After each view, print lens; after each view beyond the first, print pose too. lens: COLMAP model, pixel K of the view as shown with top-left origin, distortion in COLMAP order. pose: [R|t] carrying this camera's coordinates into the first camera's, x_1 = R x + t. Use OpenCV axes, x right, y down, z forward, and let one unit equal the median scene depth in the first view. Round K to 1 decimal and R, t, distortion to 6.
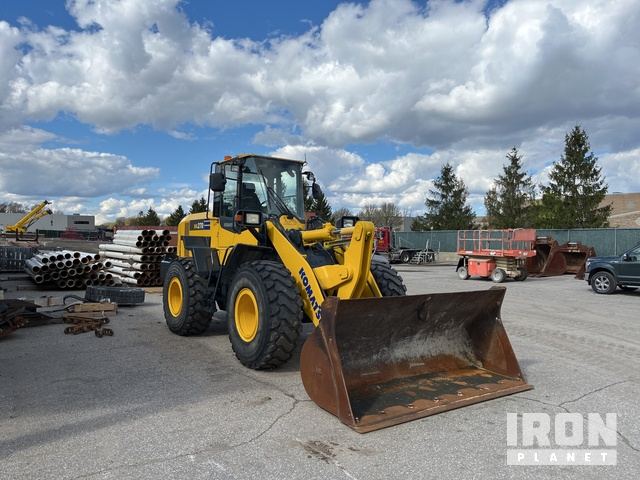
lens RADIAL K [[484.3, 0, 320.0], [0, 484.3, 240.0], [0, 0, 1]] dist [-0.002523, -0.001205]
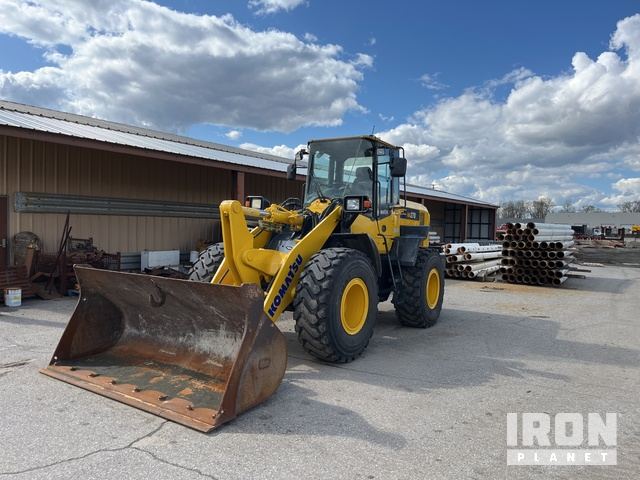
lens RADIAL K [[484.3, 0, 320.0], [0, 484.3, 240.0], [0, 0, 1]] dist [-0.002523, -0.001205]
pose [[0.388830, 0.020423, -0.921083, 0.741801], [-0.020578, 0.999697, 0.013480, 0.015254], [0.921080, 0.013713, 0.389133, 0.581954]]
